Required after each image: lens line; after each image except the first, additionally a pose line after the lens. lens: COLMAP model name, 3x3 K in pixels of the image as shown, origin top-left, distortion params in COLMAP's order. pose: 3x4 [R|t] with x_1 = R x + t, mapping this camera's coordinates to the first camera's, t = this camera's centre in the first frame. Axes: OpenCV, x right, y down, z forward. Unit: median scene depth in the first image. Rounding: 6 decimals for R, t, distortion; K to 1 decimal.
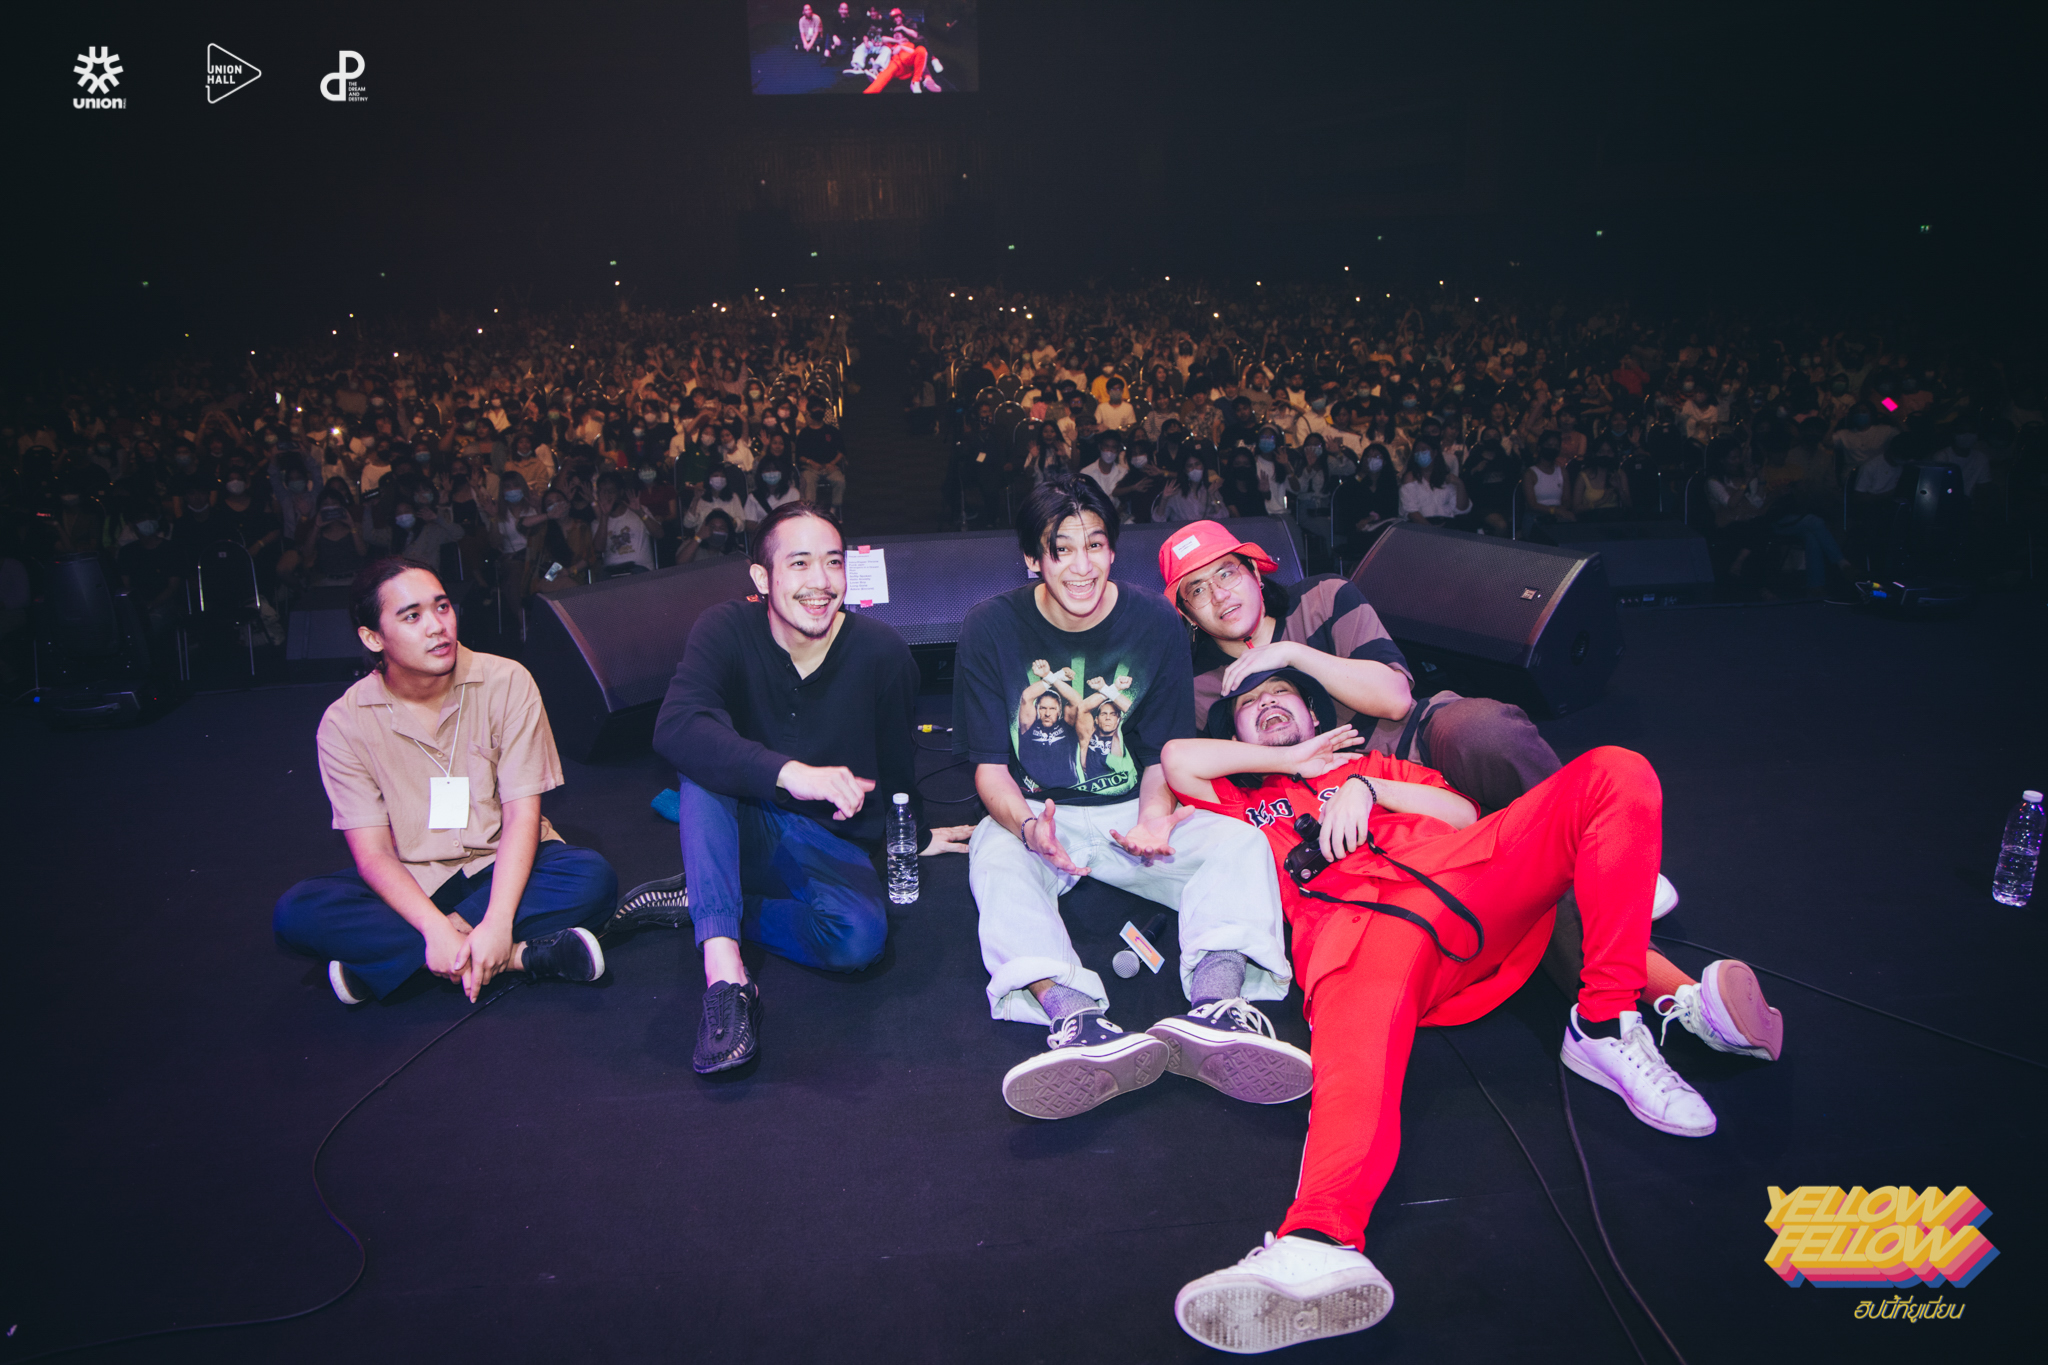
lens RADIAL K [[1454.8, 0, 1018.3], [0, 1454.8, 718.5], [0, 0, 1]] dist [-0.077085, 0.029406]
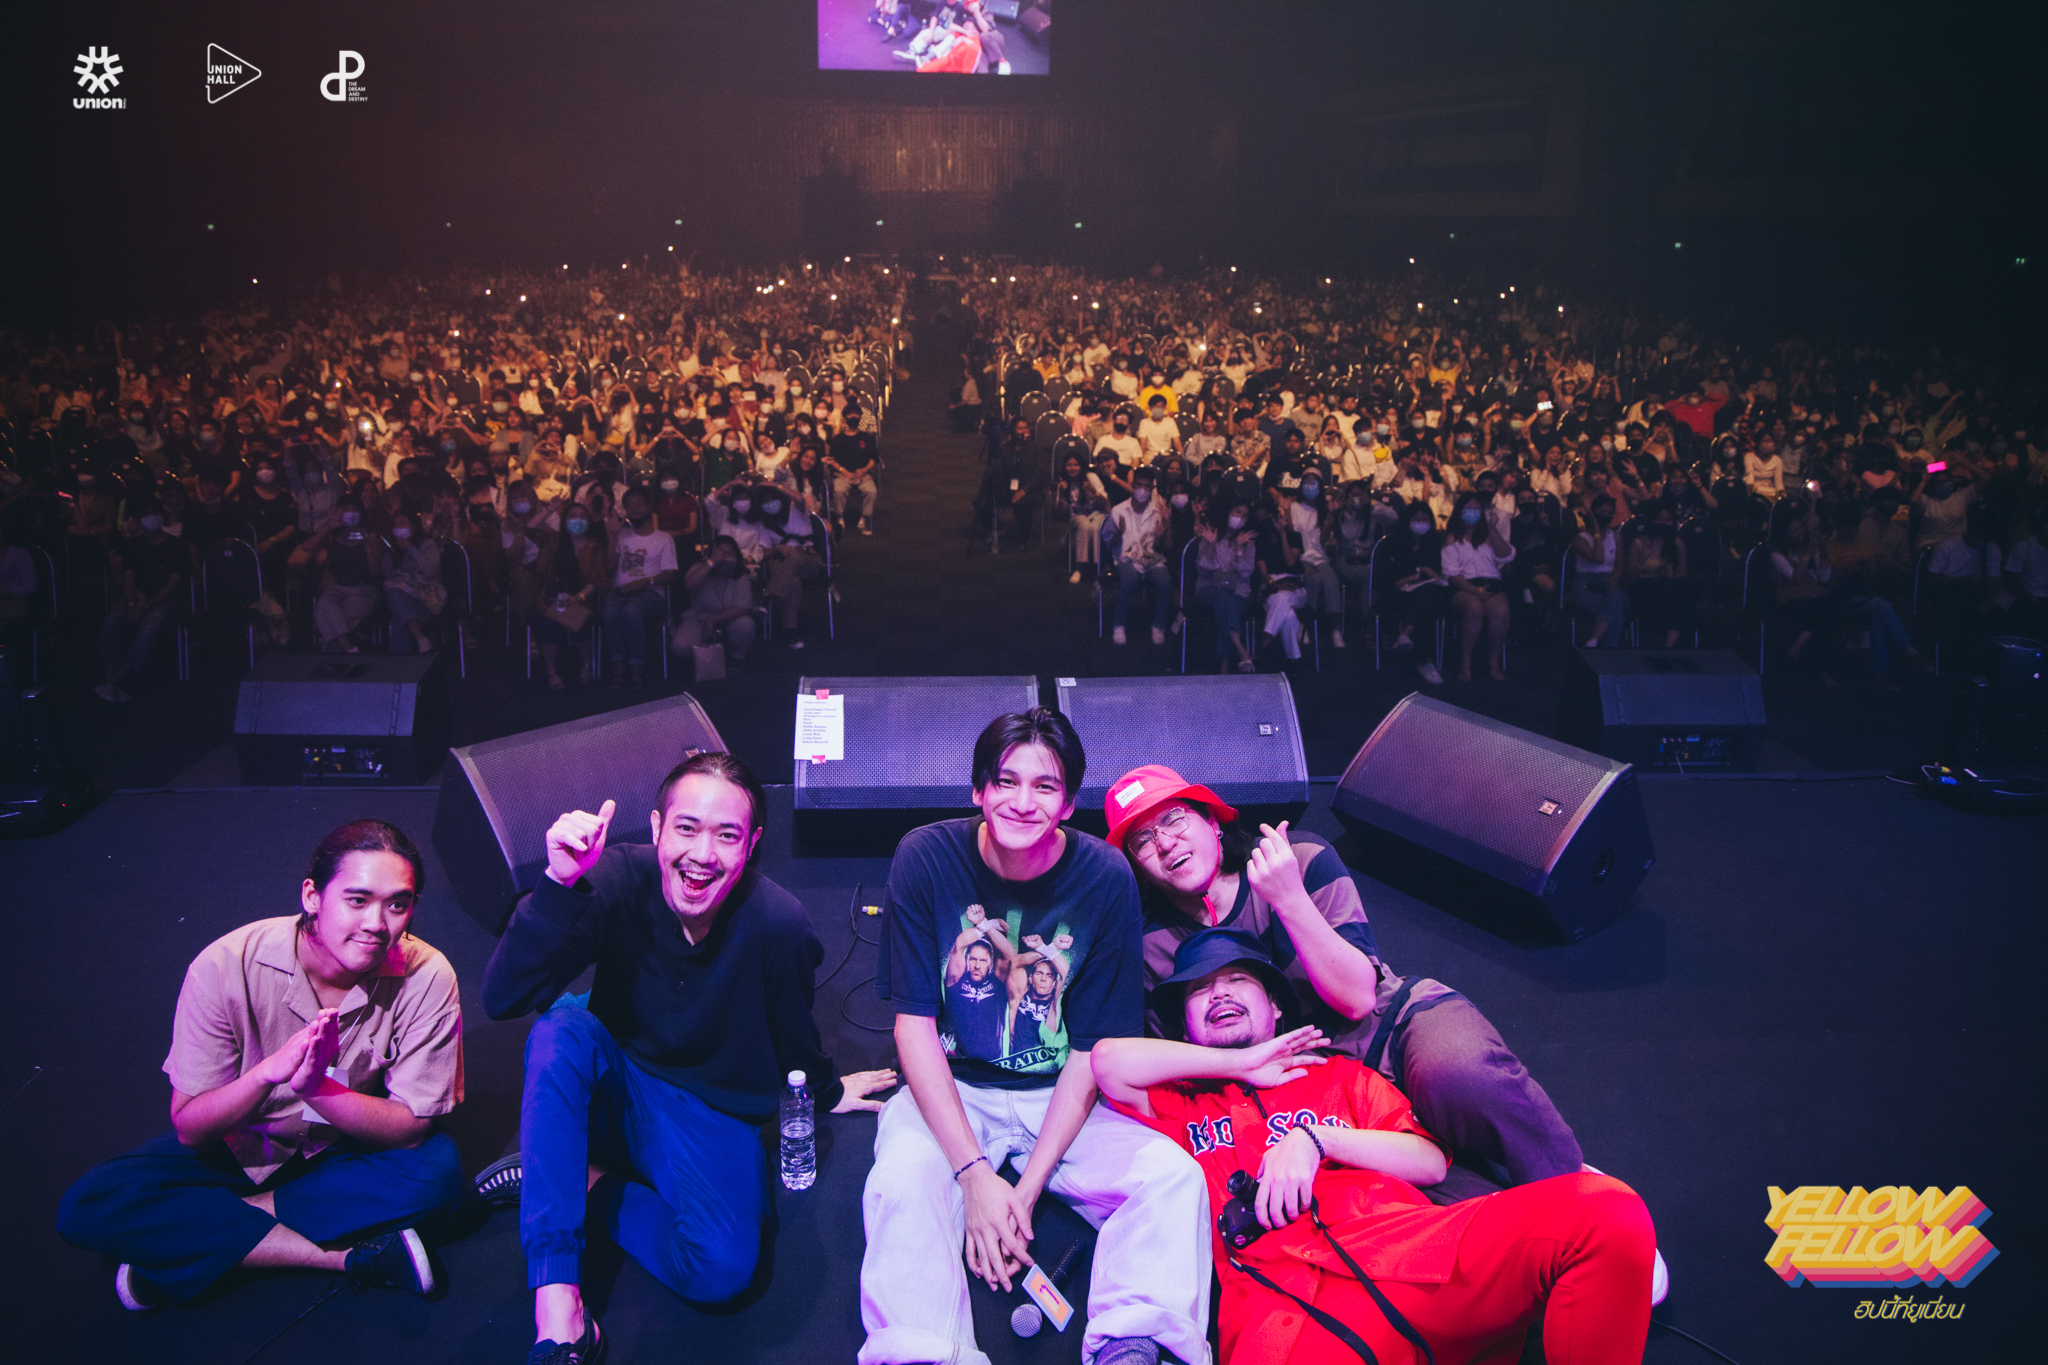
lens RADIAL K [[1431.4, 0, 1024.0], [0, 1431.4, 682.5], [0, 0, 1]] dist [-0.056376, 0.003414]
pose [[0.997787, 0.057438, -0.033509, 0.067063], [-0.056970, 0.998267, 0.014779, -0.190023], [0.034300, -0.012838, 0.999329, 0.131840]]
